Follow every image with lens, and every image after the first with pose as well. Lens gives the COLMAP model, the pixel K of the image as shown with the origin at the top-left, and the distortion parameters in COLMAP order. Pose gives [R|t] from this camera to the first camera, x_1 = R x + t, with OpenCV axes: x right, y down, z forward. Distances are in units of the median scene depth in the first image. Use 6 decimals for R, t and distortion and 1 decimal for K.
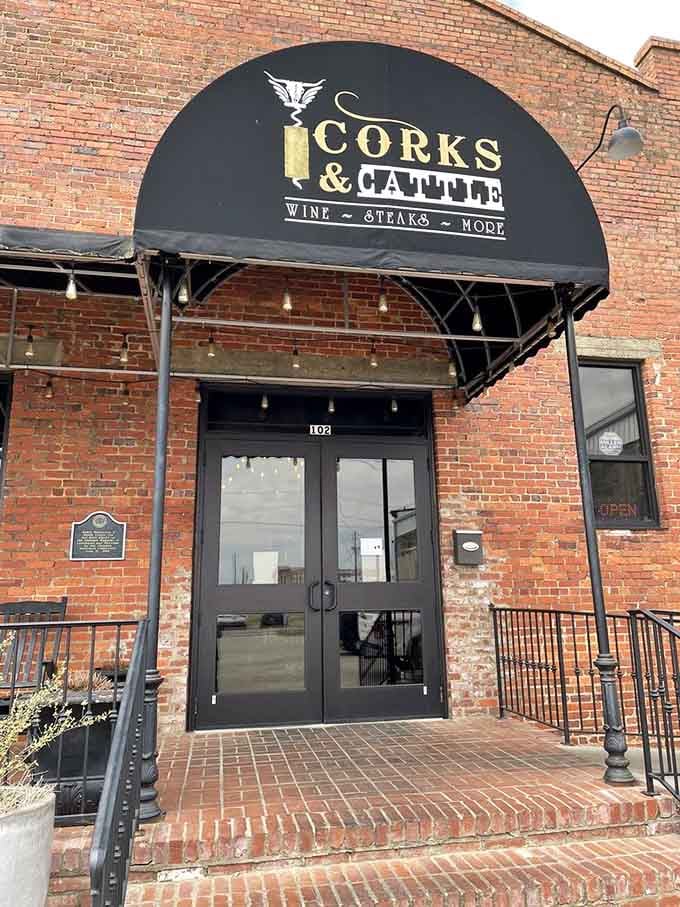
lens RADIAL K [[653.9, 0, 341.8], [0, 653.9, 428.1], [0, 0, 1]] dist [0.069852, -0.096481]
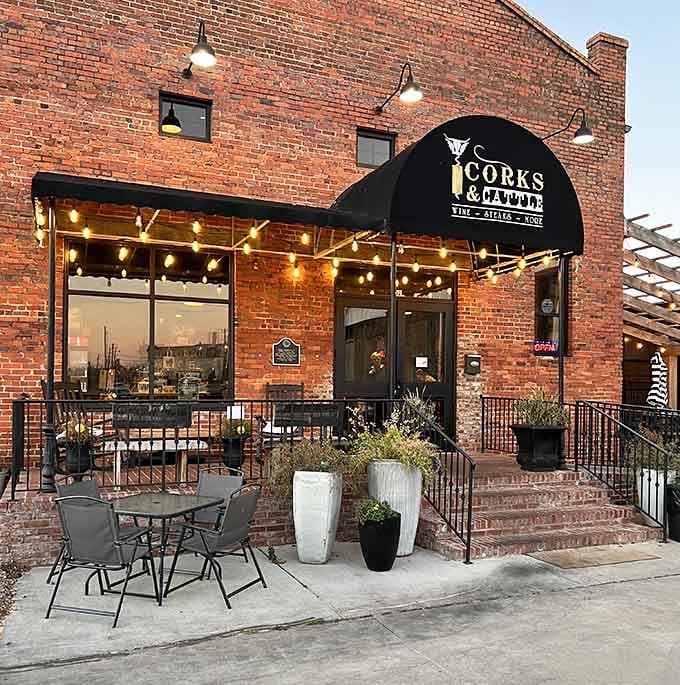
lens RADIAL K [[663.5, 0, 340.0], [0, 663.5, 342.5], [0, 0, 1]] dist [0.010598, -0.015590]
pose [[0.976496, 0.042871, 0.211229, -0.793287], [-0.083123, 0.979112, 0.185552, -0.263664], [-0.198862, -0.198749, 0.959663, -0.944752]]
